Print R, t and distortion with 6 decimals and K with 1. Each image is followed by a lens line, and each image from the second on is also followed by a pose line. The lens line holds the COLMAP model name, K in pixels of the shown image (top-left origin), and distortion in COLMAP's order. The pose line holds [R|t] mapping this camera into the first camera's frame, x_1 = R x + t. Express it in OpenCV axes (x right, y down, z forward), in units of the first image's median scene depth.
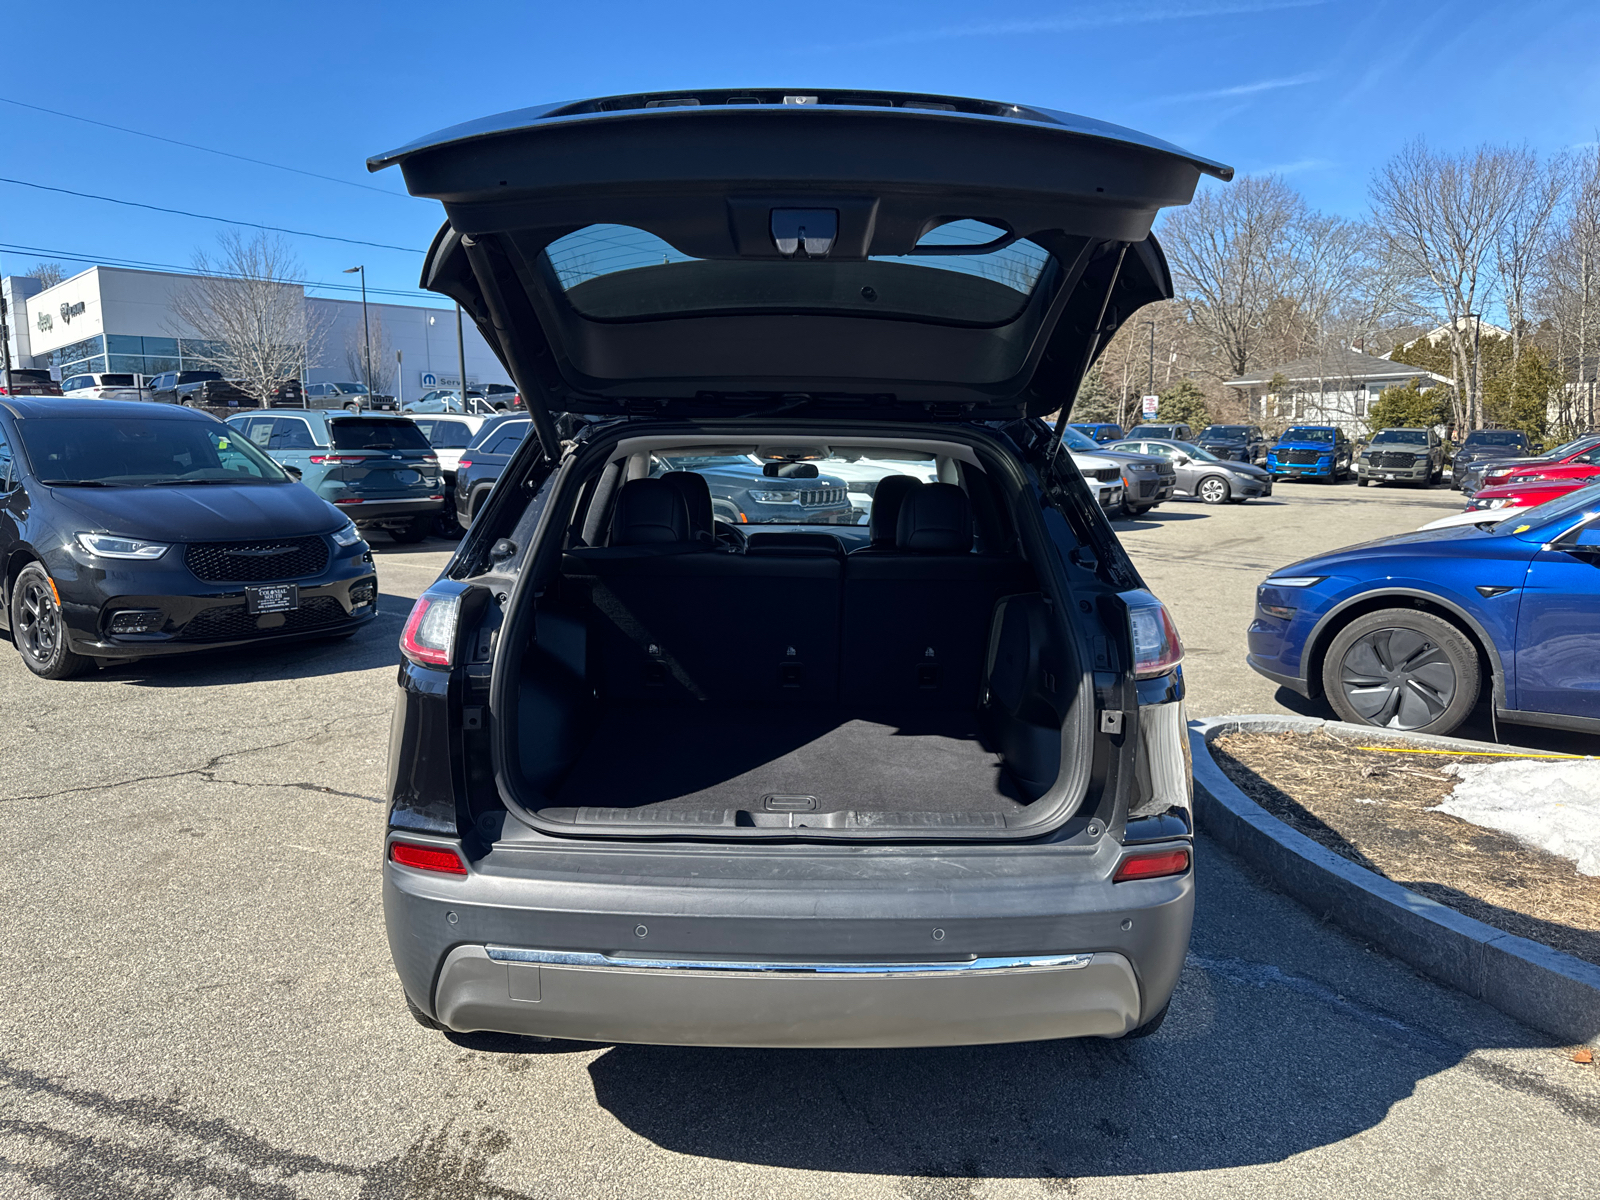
lens RADIAL K [[1130.6, 0, 805.9], [0, 1130.6, 619.5], [0, 0, 1]] dist [0.006298, -0.011451]
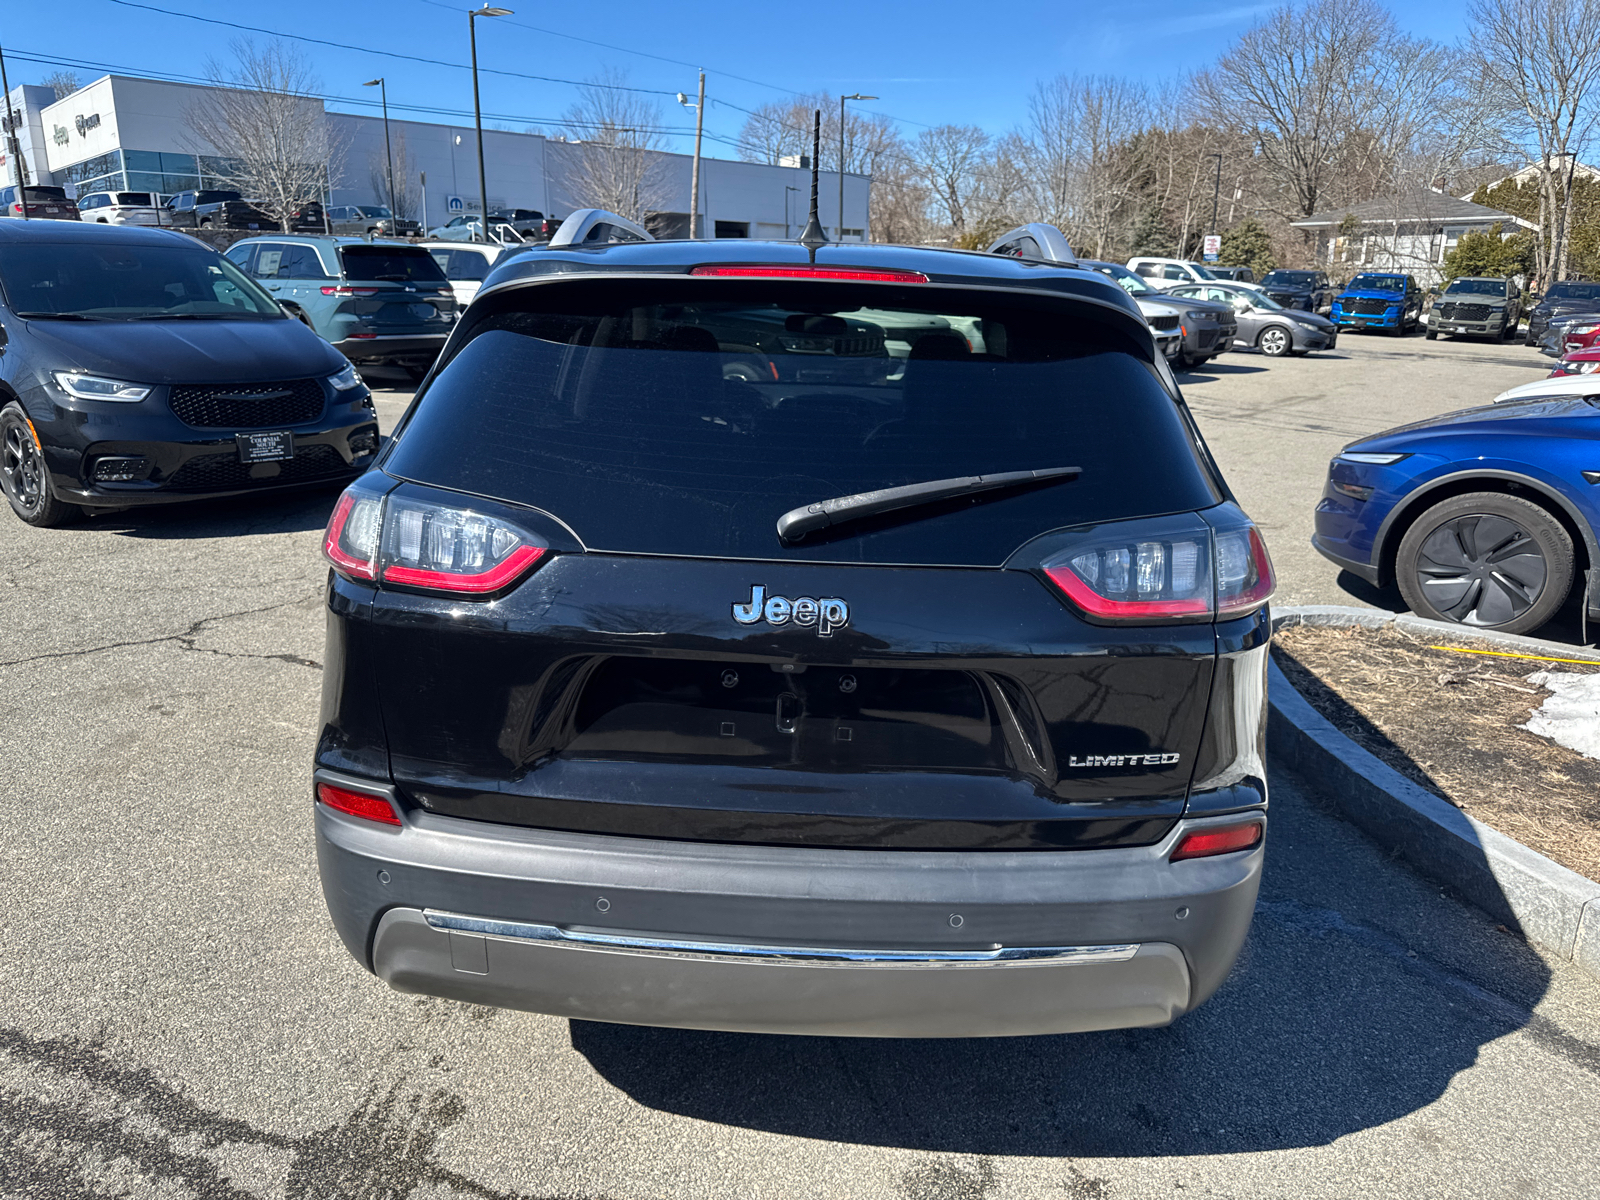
lens RADIAL K [[1139.4, 0, 805.2], [0, 1139.4, 617.8], [0, 0, 1]] dist [-0.008148, 0.002746]
pose [[0.999183, 0.028966, -0.028194, 0.006672], [-0.024911, 0.990554, 0.134839, -0.016803], [0.031834, -0.134027, 0.990466, 0.064088]]
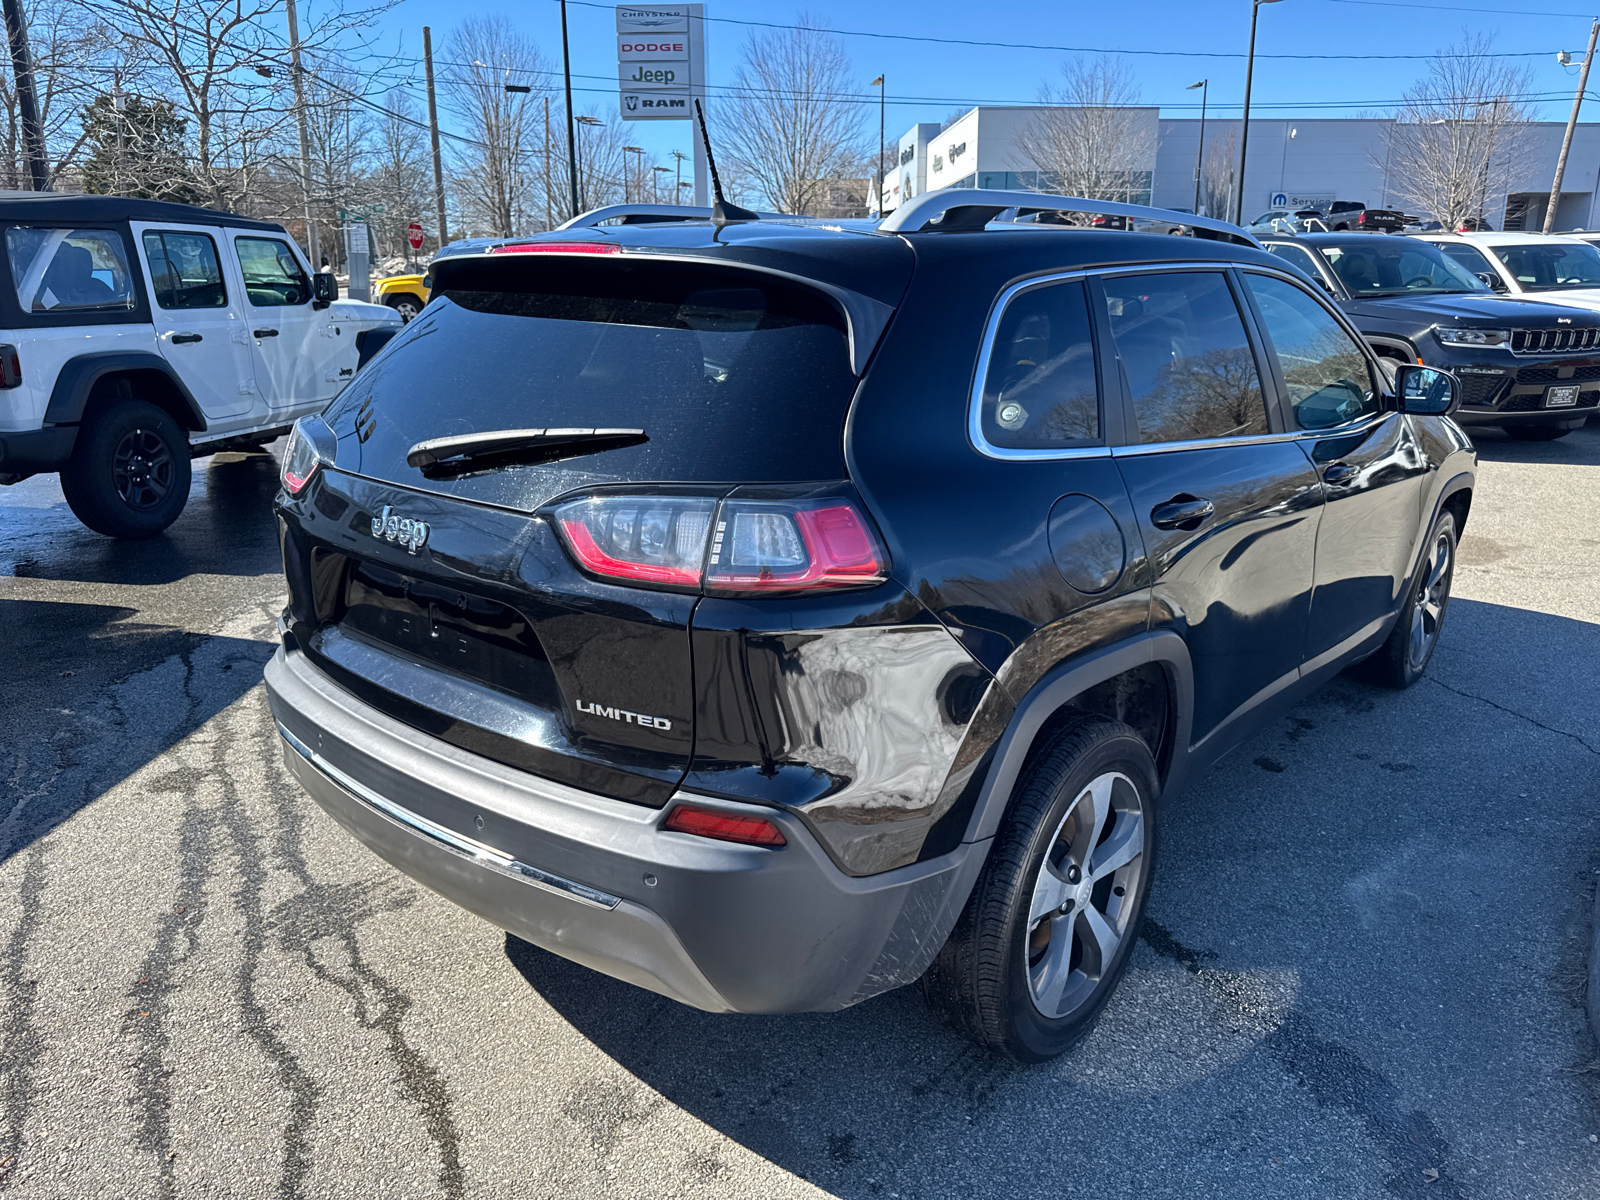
lens RADIAL K [[1130.6, 0, 805.9], [0, 1130.6, 619.5], [0, 0, 1]] dist [0.006298, -0.011451]
pose [[0.757008, 0.182816, -0.627310, 0.254154], [-0.090484, 0.980142, 0.176450, -0.022611], [0.647110, -0.076813, 0.758517, 0.147223]]
